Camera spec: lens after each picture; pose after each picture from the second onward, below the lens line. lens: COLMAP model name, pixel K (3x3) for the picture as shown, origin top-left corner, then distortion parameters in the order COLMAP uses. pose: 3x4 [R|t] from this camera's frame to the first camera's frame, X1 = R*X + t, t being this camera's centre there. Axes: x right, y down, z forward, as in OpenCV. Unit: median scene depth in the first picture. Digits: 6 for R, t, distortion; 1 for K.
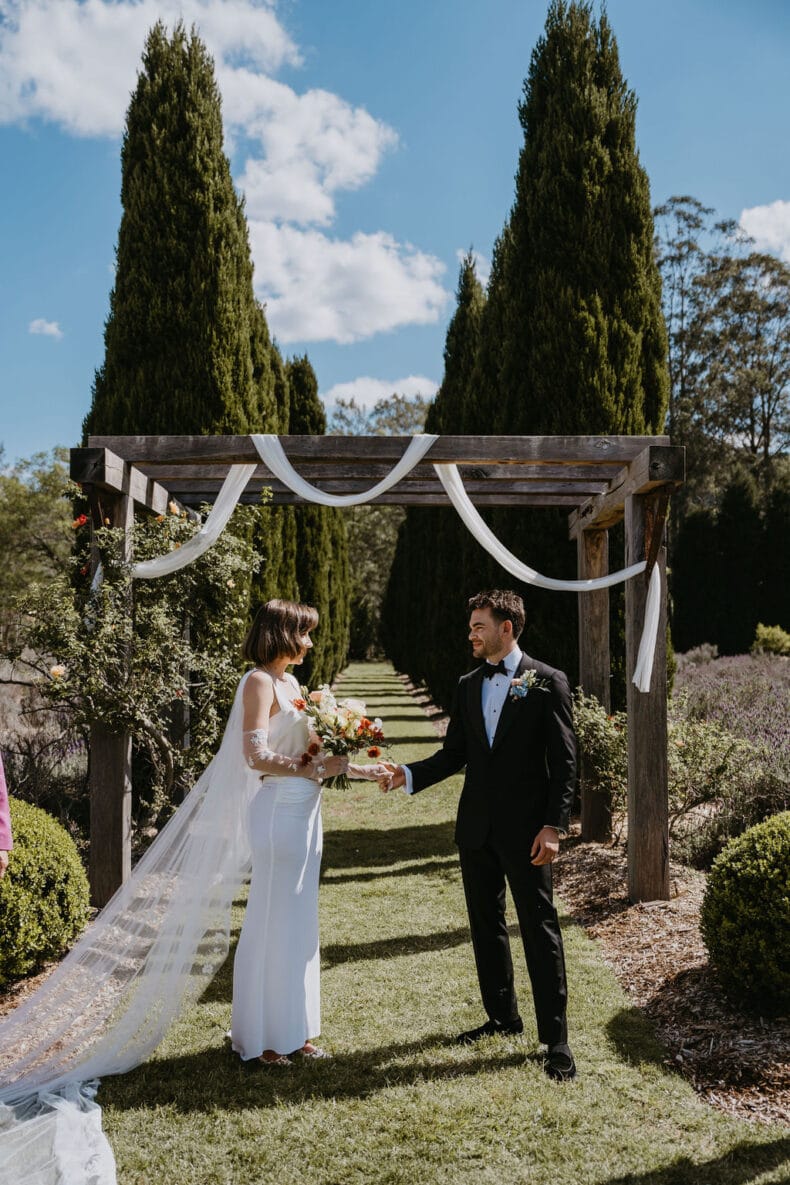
lens RADIAL K [[1211.4, 0, 421.2], [0, 1211.4, 602.8], [0, 0, 1]] dist [0.019488, -0.005466]
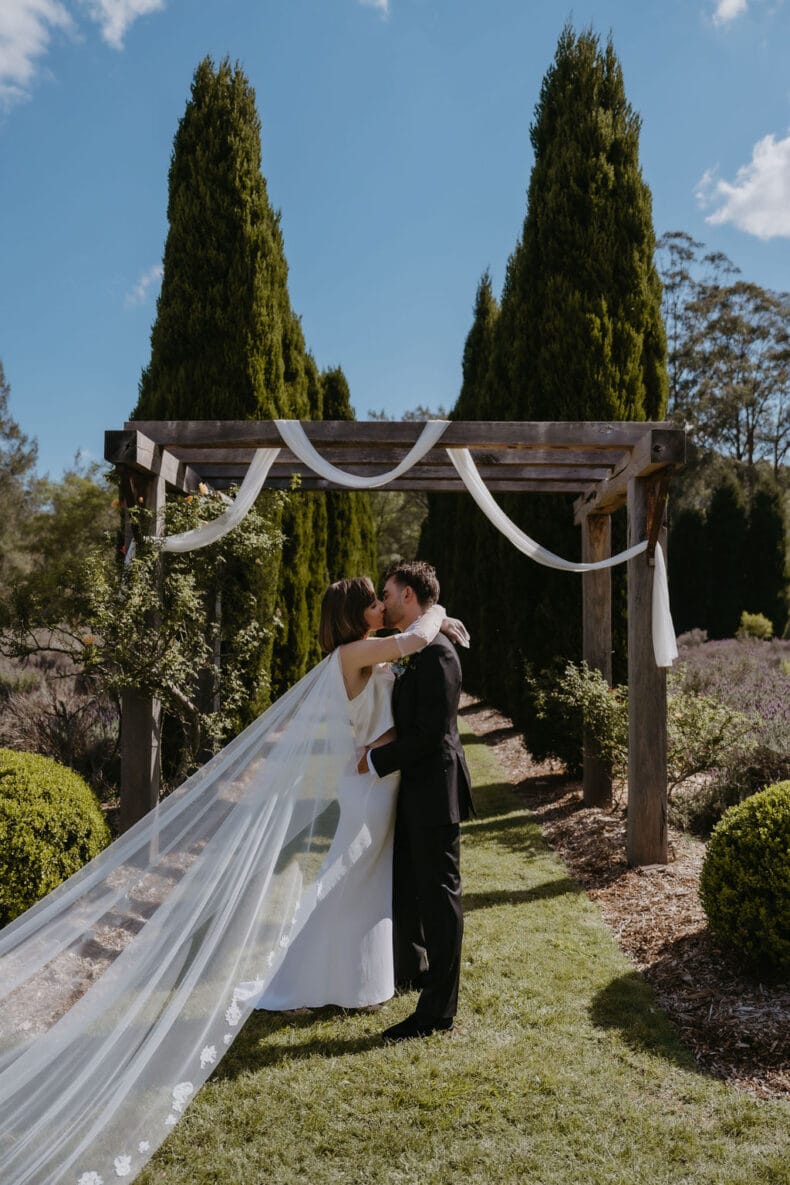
lens RADIAL K [[1056.9, 0, 395.0], [0, 1056.9, 592.5], [0, 0, 1]] dist [-0.027079, 0.011687]
pose [[0.998943, 0.009811, -0.044908, 0.005797], [-0.009819, 0.999952, 0.000031, 0.008855], [0.044906, 0.000410, 0.998991, 0.055543]]
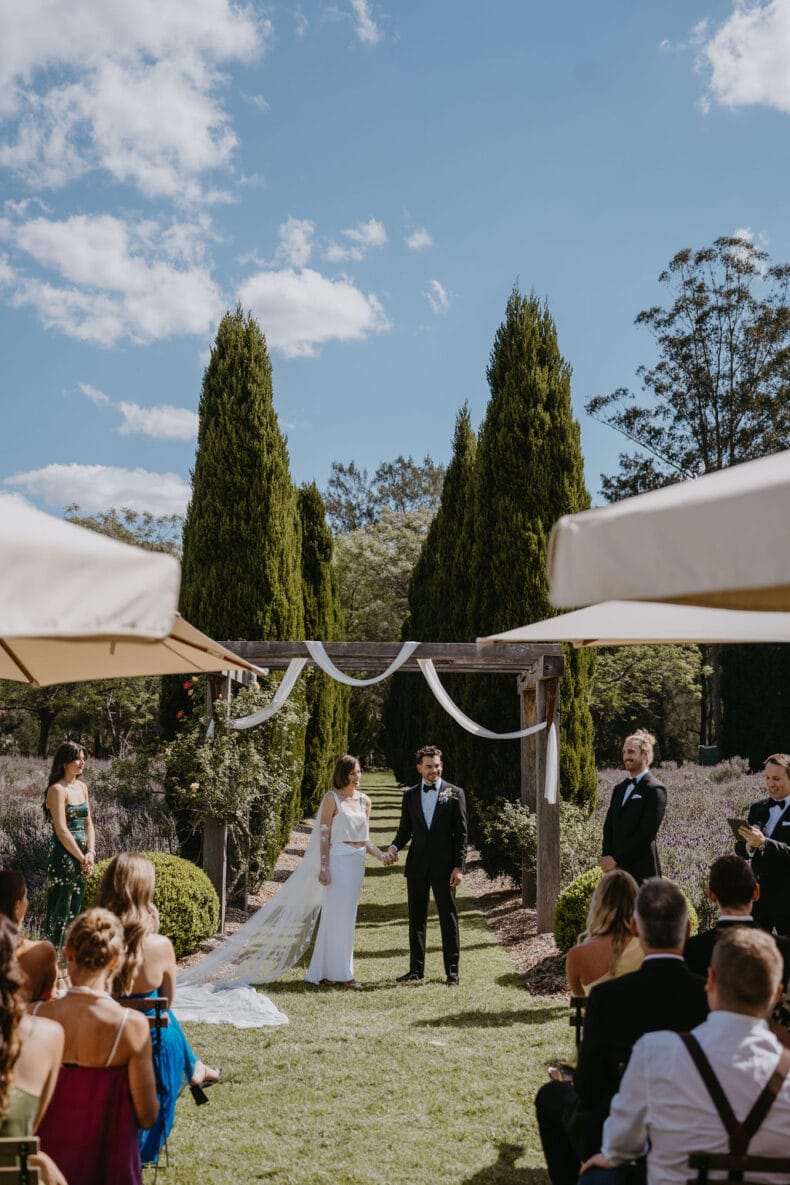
lens RADIAL K [[1693.8, 0, 352.2], [0, 1693.8, 536.9], [0, 0, 1]] dist [0.044843, 0.036845]
pose [[0.998668, 0.005145, -0.051334, 0.029263], [-0.009478, 0.996377, -0.084521, -0.063374], [0.050713, 0.084895, 0.995098, -0.945214]]
